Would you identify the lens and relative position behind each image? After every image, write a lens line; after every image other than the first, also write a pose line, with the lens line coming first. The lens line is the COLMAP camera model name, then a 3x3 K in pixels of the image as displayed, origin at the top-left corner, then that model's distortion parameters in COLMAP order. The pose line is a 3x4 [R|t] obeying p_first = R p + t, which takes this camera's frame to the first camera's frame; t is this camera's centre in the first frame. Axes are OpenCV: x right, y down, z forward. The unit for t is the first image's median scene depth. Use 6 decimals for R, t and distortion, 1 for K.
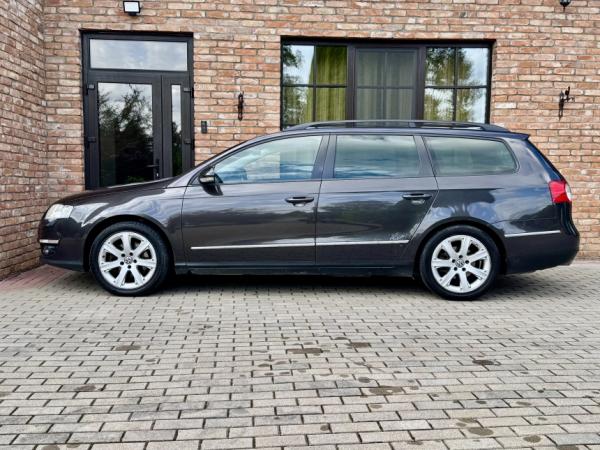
lens RADIAL K [[588.9, 0, 300.0], [0, 588.9, 225.0], [0, 0, 1]] dist [0.155988, -0.261896]
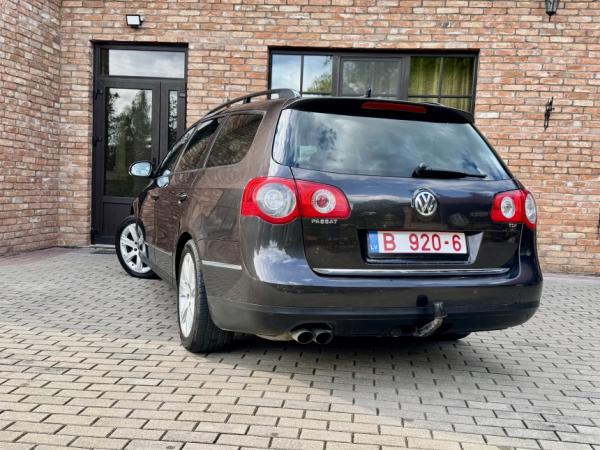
lens RADIAL K [[588.9, 0, 300.0], [0, 588.9, 225.0], [0, 0, 1]] dist [0.155988, -0.261896]
pose [[0.985014, 0.047772, -0.165729, 0.216616], [-0.049451, 0.998758, -0.006020, 0.006072], [0.165235, 0.014125, 0.986153, -0.036335]]
